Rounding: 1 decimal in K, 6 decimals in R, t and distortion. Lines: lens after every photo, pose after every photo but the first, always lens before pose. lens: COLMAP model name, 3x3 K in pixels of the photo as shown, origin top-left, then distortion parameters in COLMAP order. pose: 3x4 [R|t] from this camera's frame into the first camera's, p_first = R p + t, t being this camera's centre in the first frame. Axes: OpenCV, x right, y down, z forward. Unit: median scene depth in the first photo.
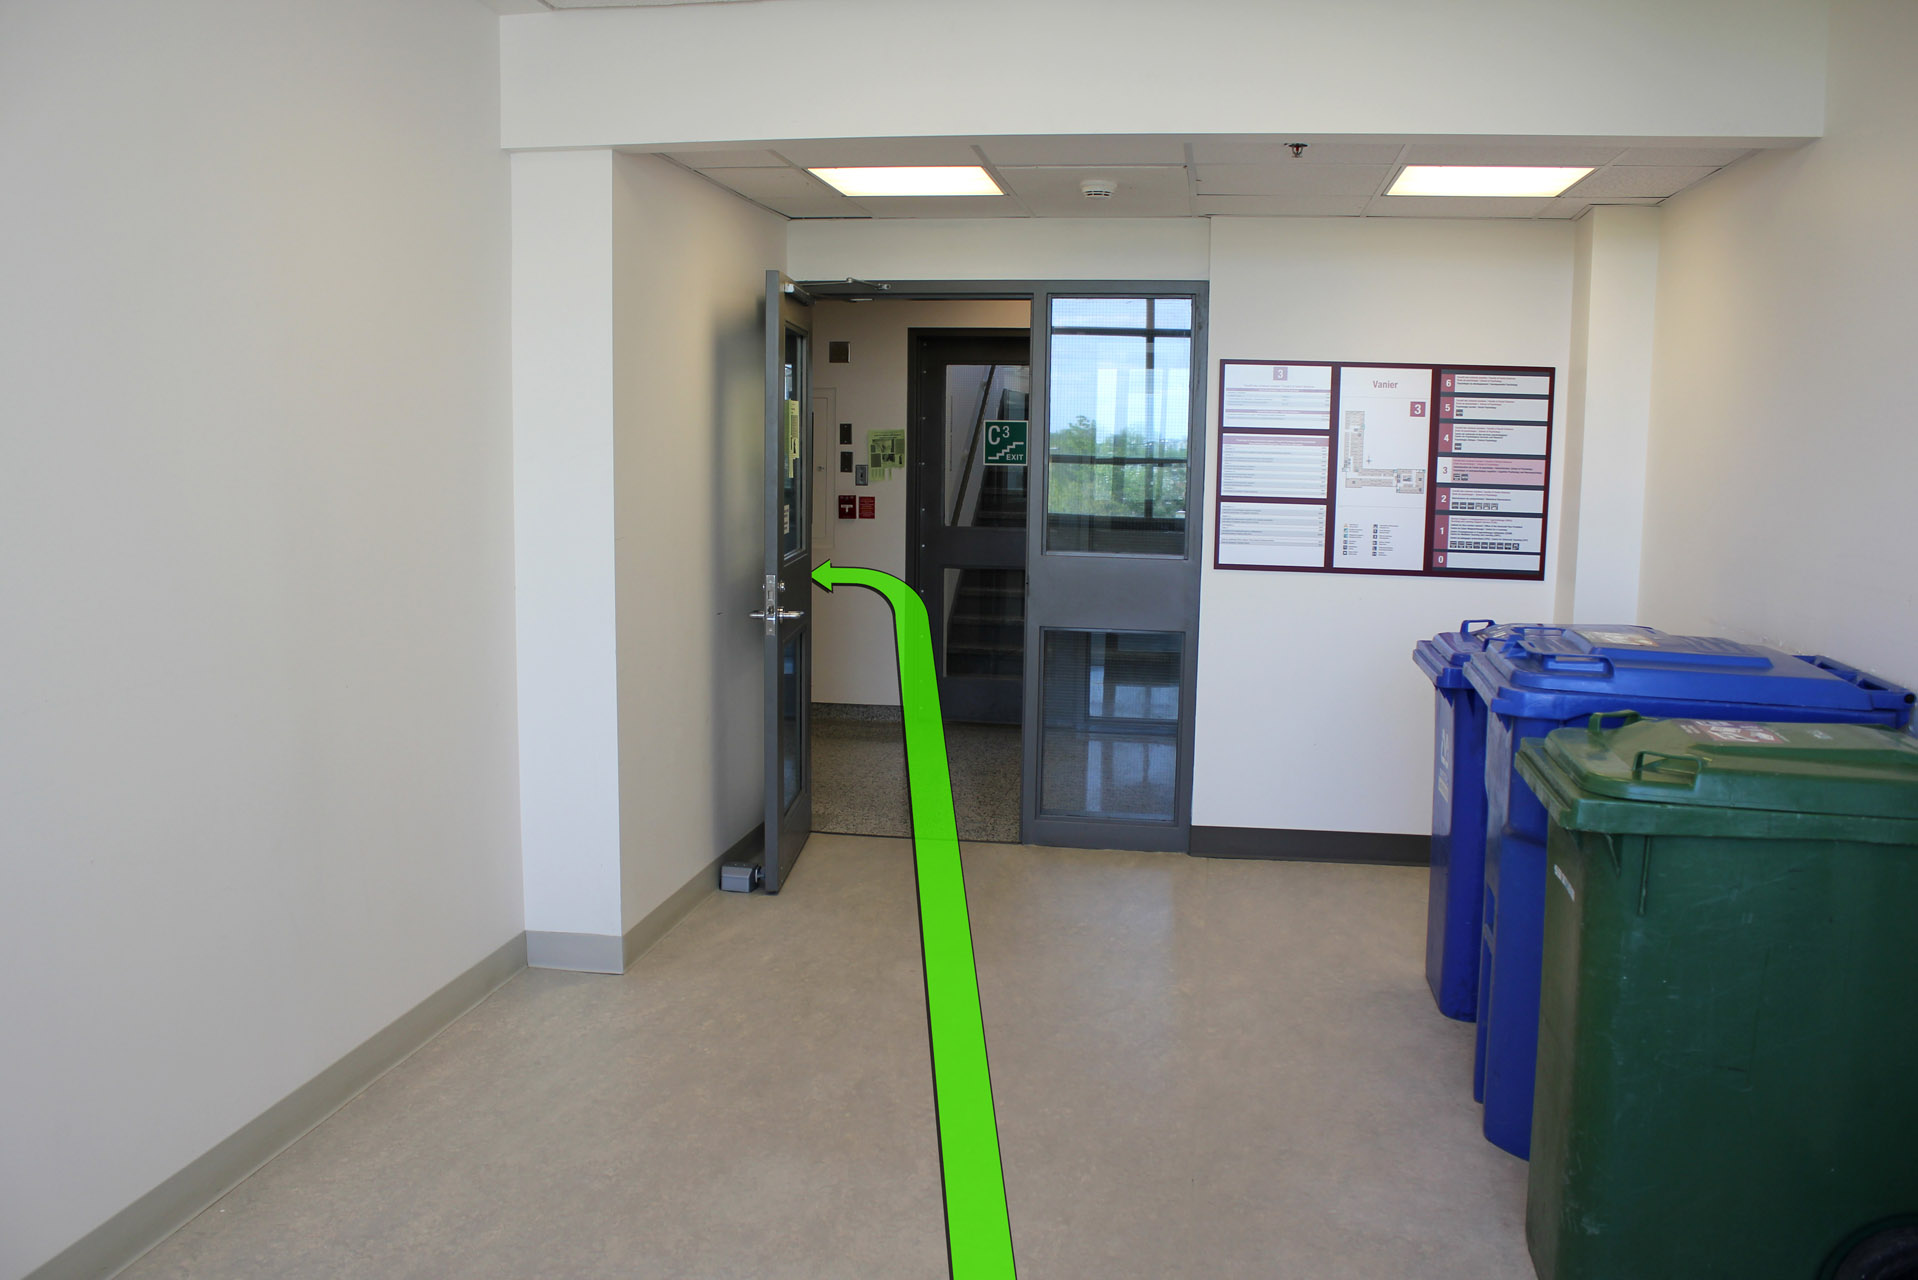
lens RADIAL K [[1579.8, 0, 959.0], [0, 1579.8, 640.0], [0, 0, 1]] dist [-0.014135, -0.004131]
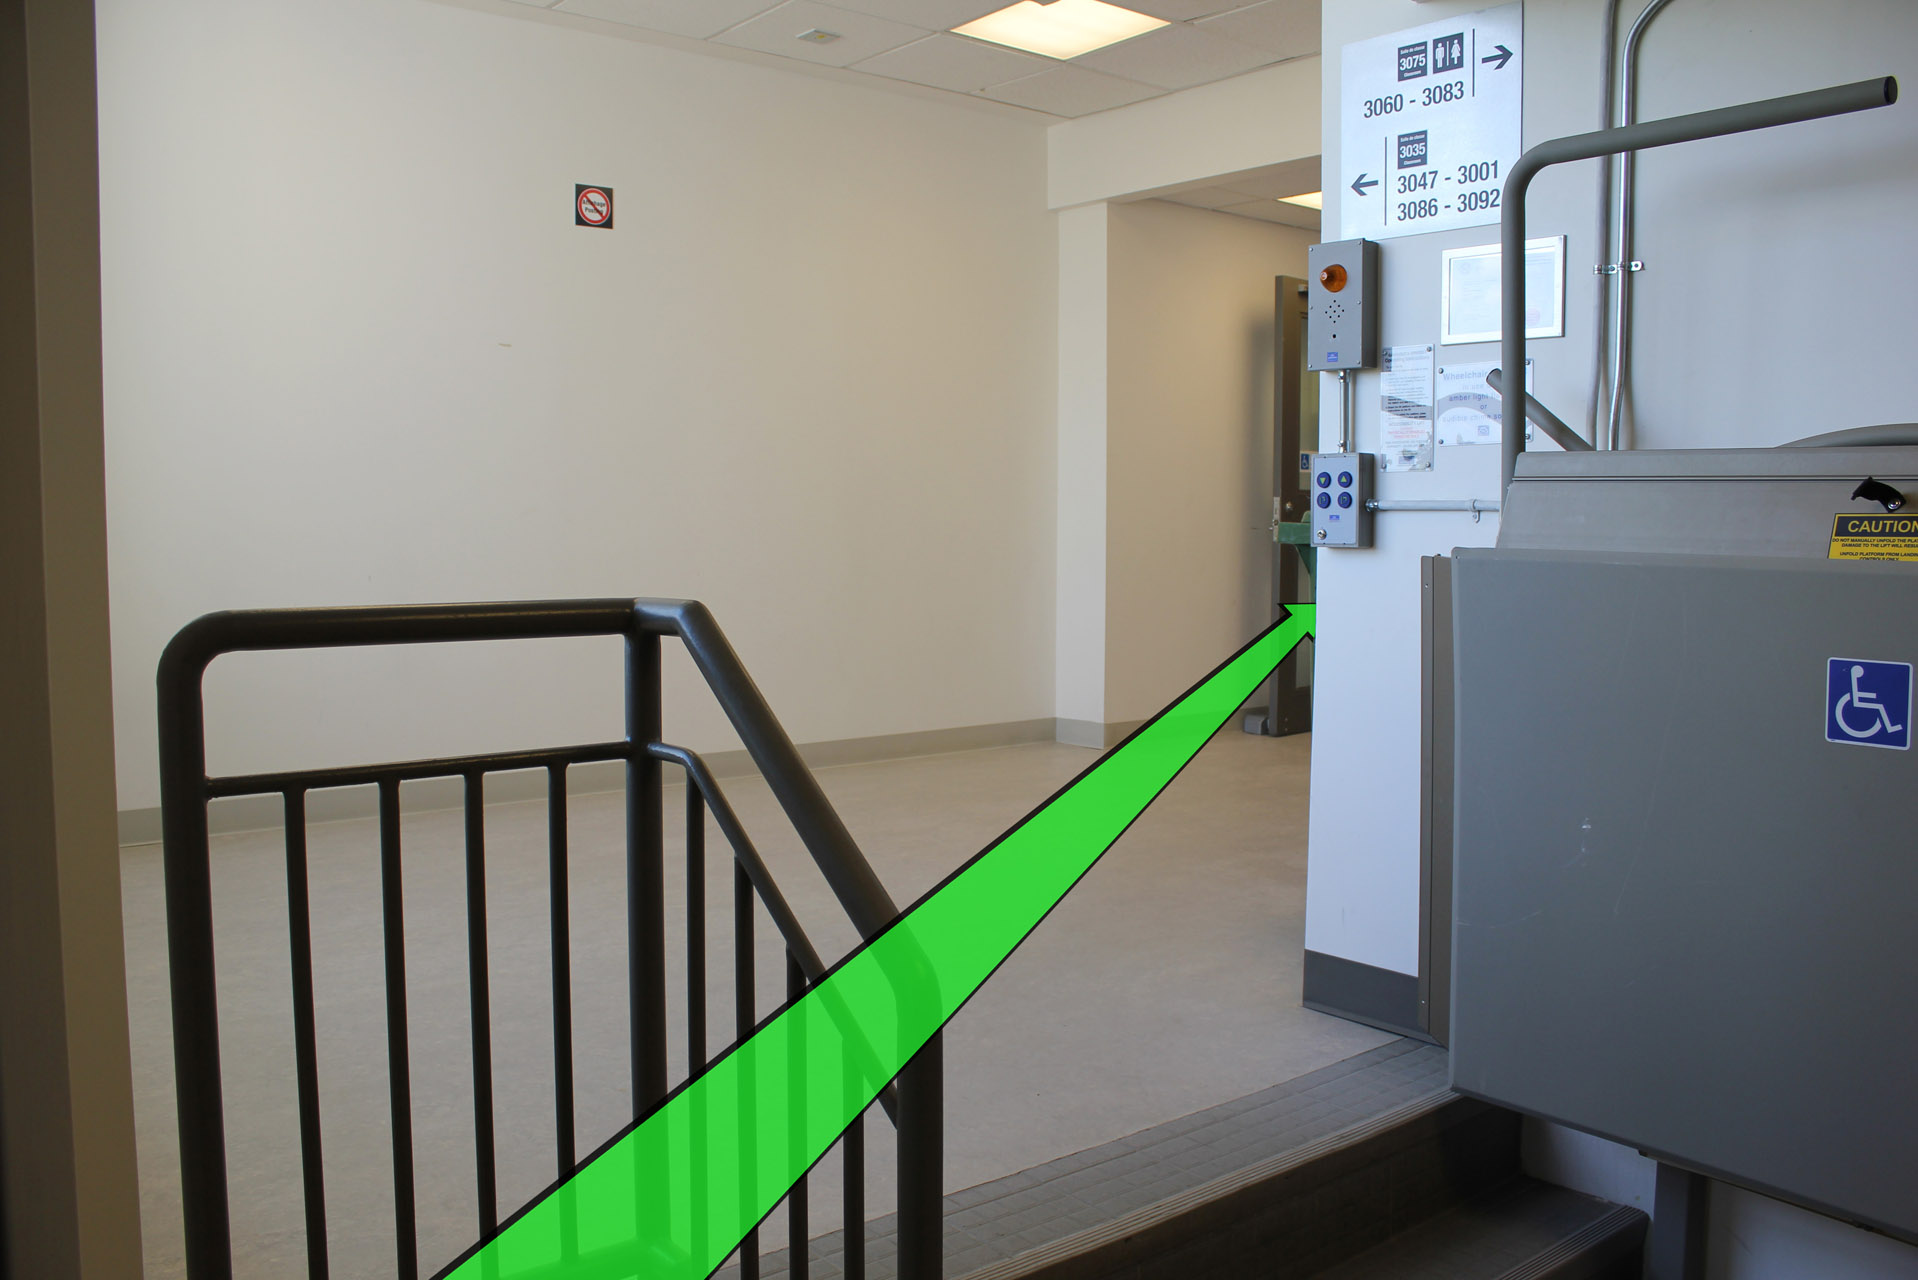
lens RADIAL K [[1579.8, 0, 959.0], [0, 1579.8, 640.0], [0, 0, 1]] dist [-0.014135, -0.004131]
pose [[0.753140, 0.044901, -0.656326, 0.690971], [-0.079288, 0.996591, -0.022805, 0.161686], [0.653064, 0.069214, 0.754133, -0.228255]]
